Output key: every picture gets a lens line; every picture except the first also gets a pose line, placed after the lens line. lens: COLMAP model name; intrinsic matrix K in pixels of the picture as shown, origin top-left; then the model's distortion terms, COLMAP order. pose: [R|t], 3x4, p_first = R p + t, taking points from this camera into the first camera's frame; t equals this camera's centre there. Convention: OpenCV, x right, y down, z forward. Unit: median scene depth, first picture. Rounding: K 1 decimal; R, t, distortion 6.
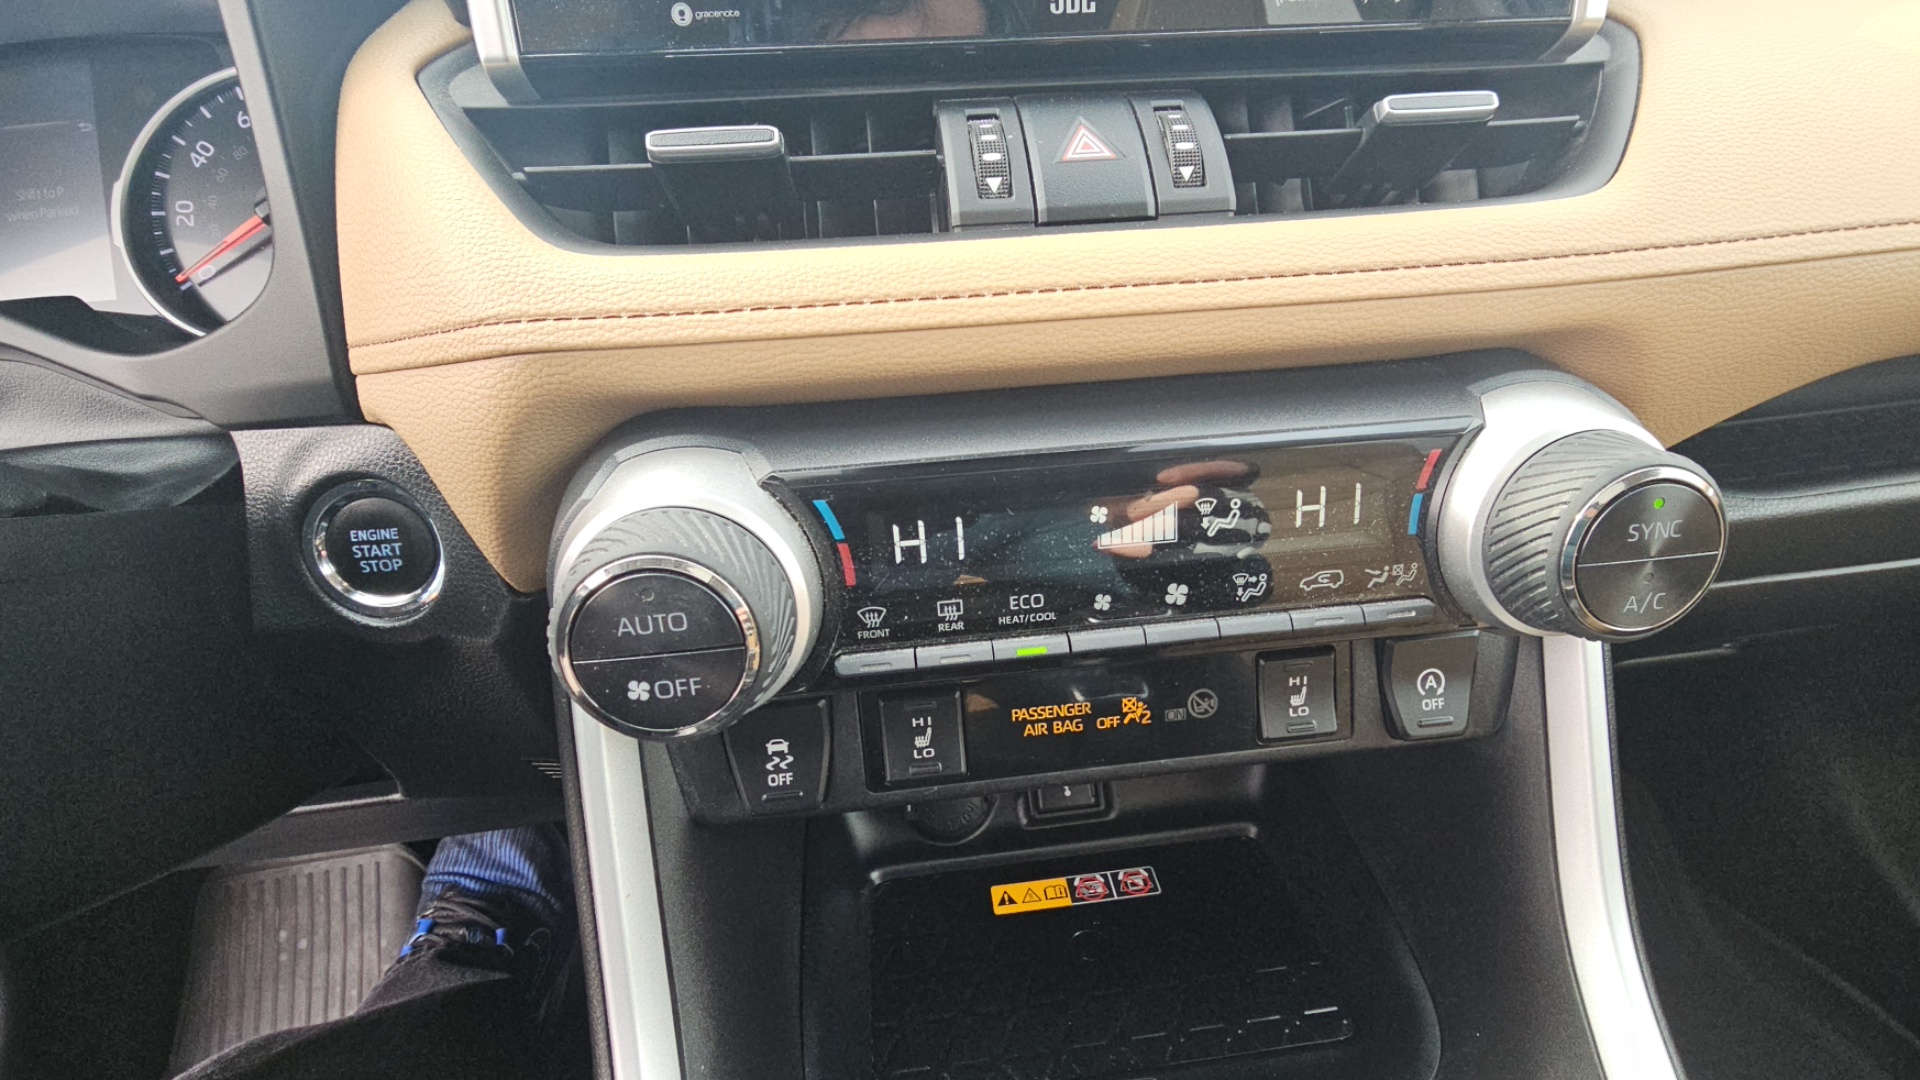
lens RADIAL K [[851.6, 0, 984.7], [0, 851.6, 548.2], [0, 0, 1]] dist [0.008571, -0.007121]
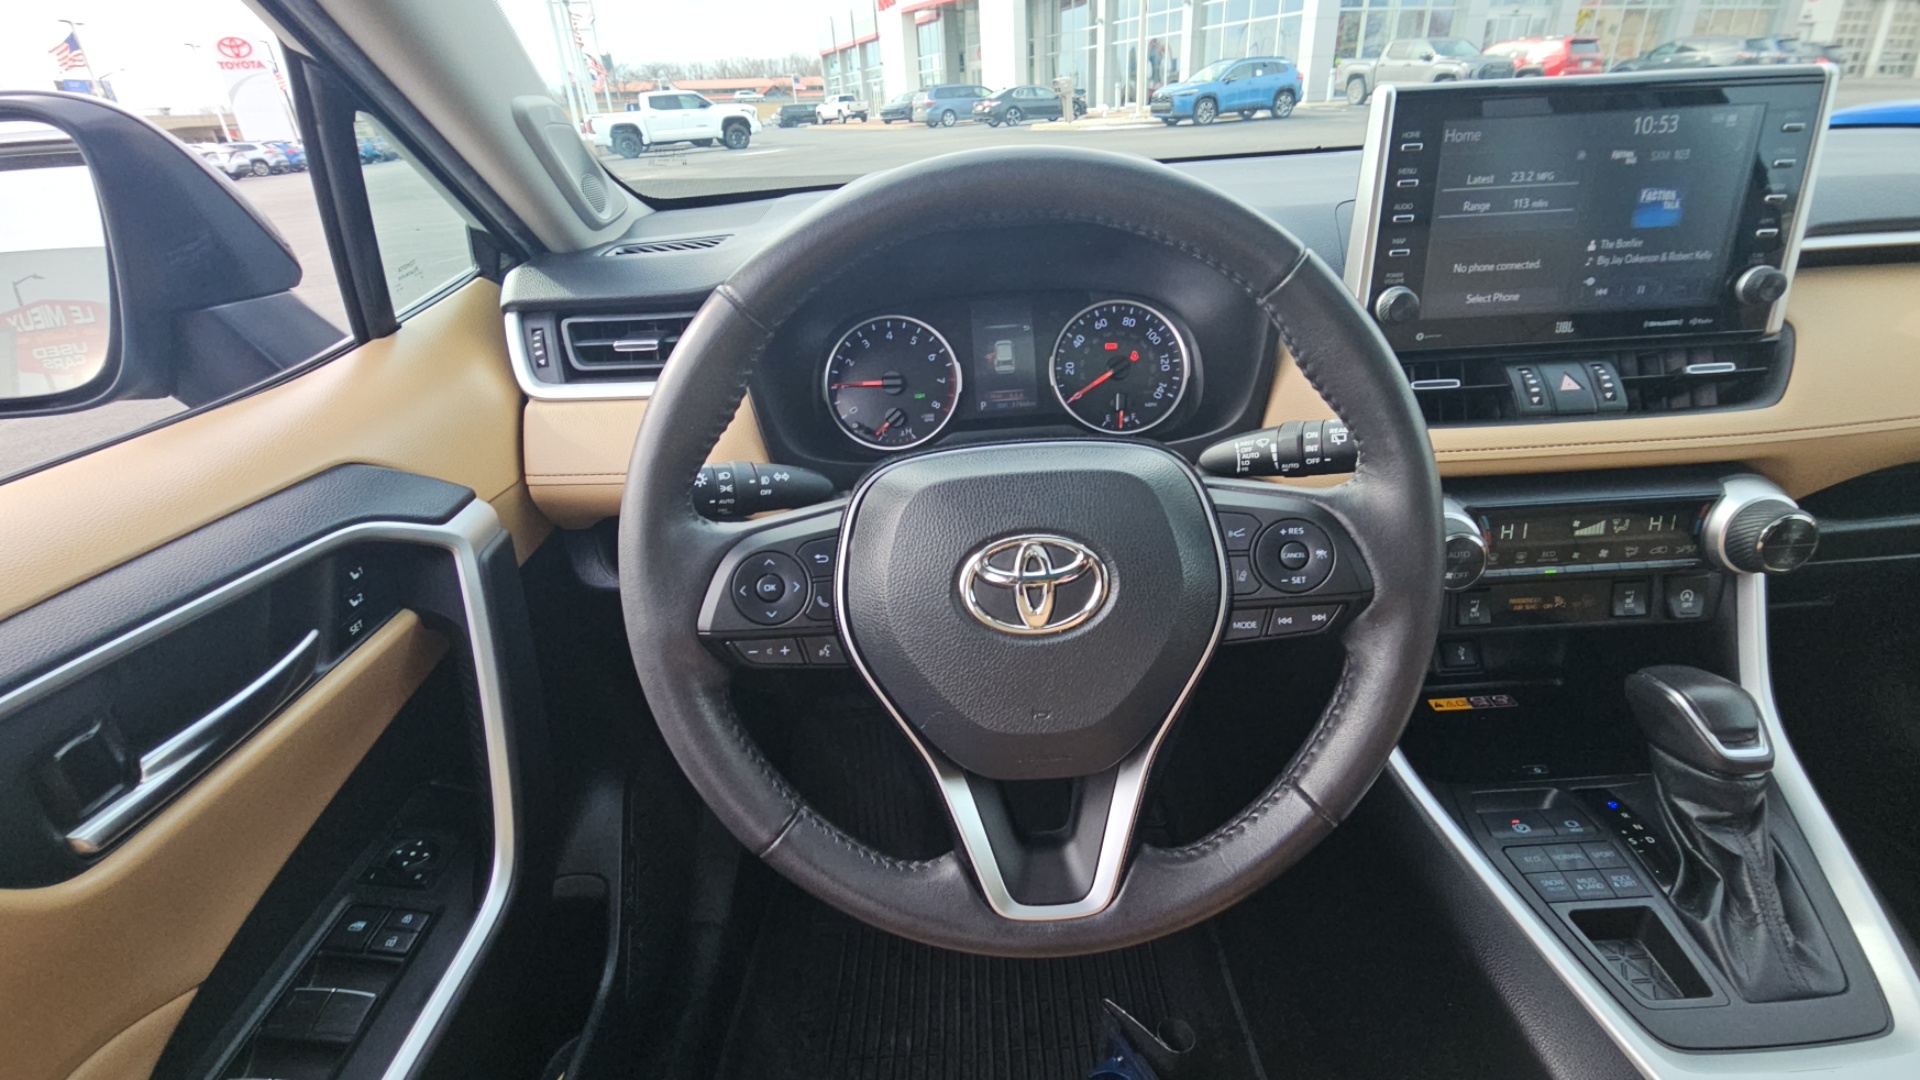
lens RADIAL K [[851.6, 0, 980.6], [0, 851.6, 550.1], [0, 0, 1]] dist [0.008571, -0.007121]
pose [[0.996105, 0.033221, -0.081672, -1.348942], [-0.031361, 0.999221, 0.023960, 0.035126], [0.082404, -0.021305, 0.996371, -1.660165]]
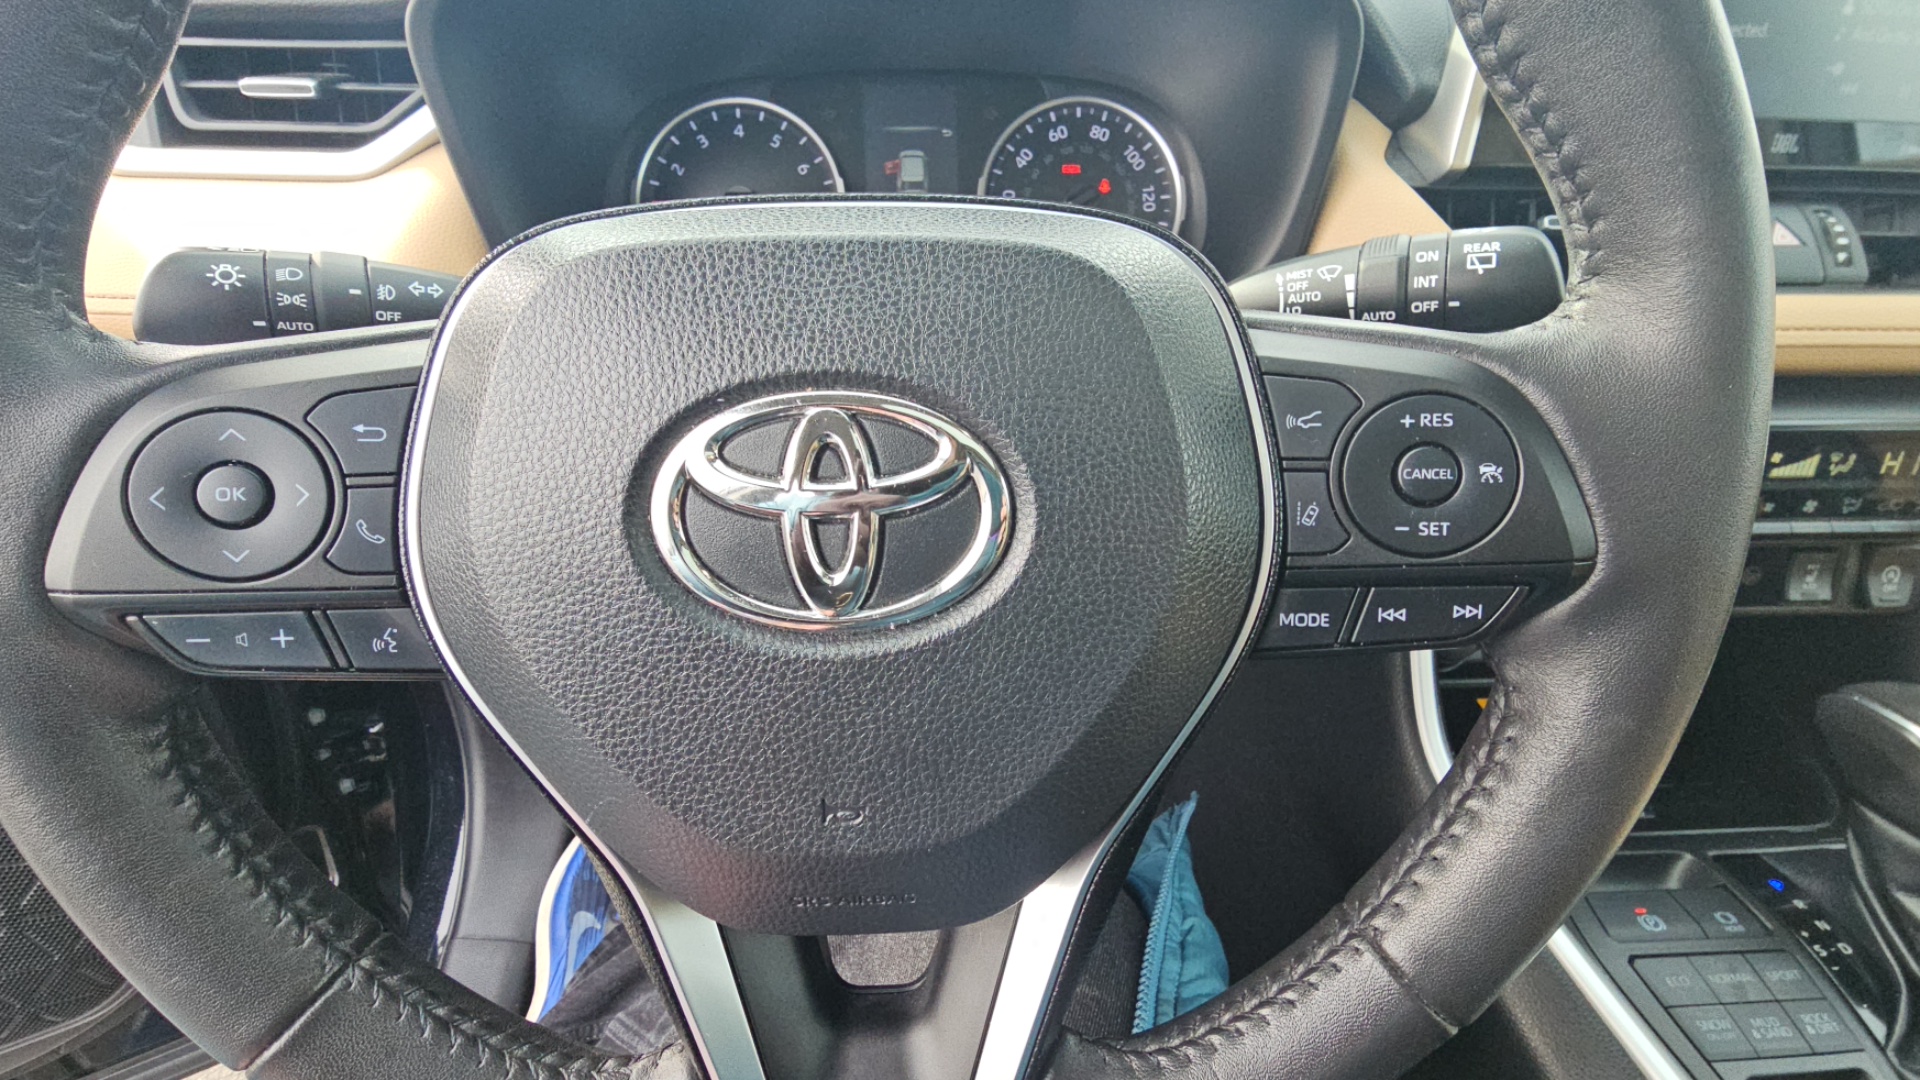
lens RADIAL K [[851.6, 0, 978.3], [0, 851.6, 555.5], [0, 0, 1]] dist [0.008571, -0.007121]
pose [[0.996210, 0.081026, -0.031634, -1.241278], [-0.077265, 0.991360, 0.105998, 0.087604], [0.039949, -0.103152, 0.993863, -0.727619]]
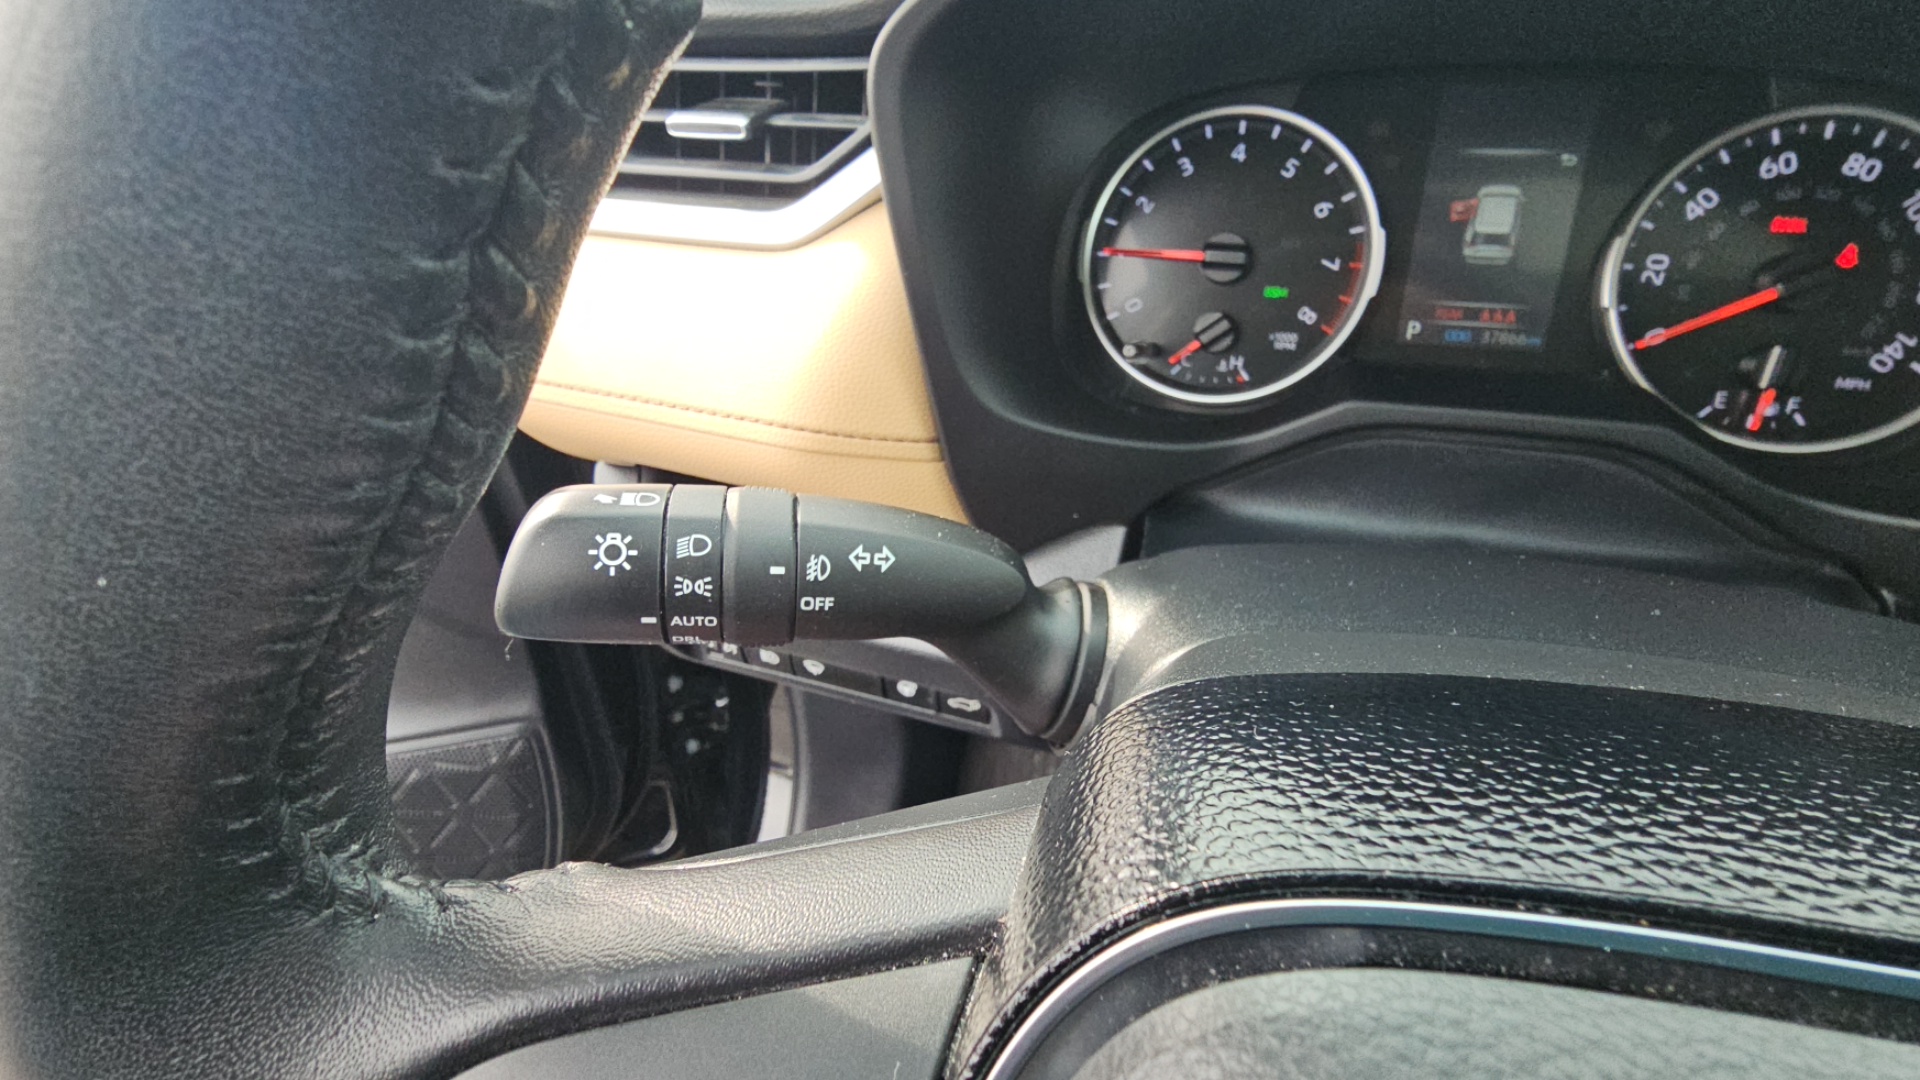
lens RADIAL K [[851.6, 0, 980.7], [0, 851.6, 551.5], [0, 0, 1]] dist [0.008571, -0.007121]
pose [[0.911011, 0.246891, -0.330308, -1.698545], [-0.175070, 0.956762, 0.232285, -0.259094], [0.373376, -0.153788, 0.914844, -0.234798]]
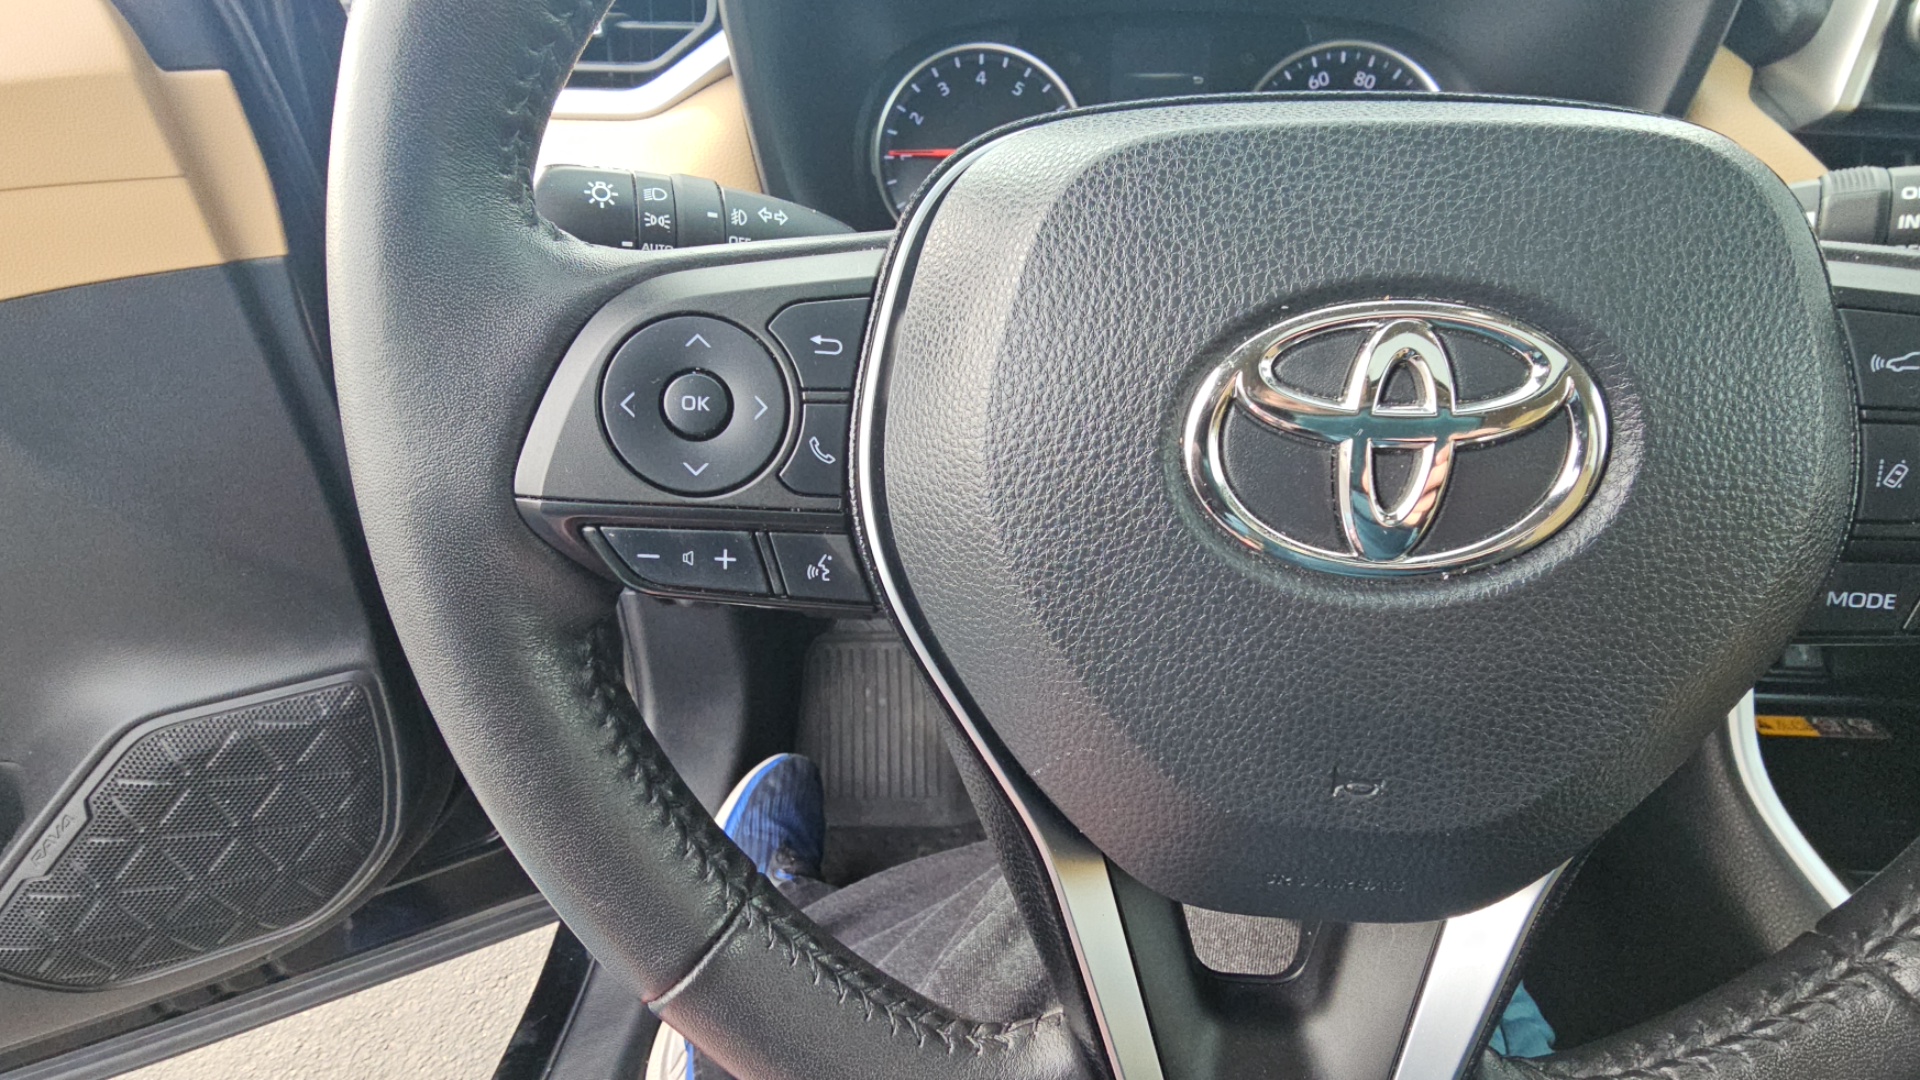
lens RADIAL K [[851.6, 0, 977.0], [0, 851.6, 554.3], [0, 0, 1]] dist [0.008571, -0.007121]
pose [[0.983769, 0.130898, -0.122735, -1.572753], [-0.114513, 0.984586, 0.132203, 0.163830], [0.138148, -0.116003, 0.983595, -0.687774]]
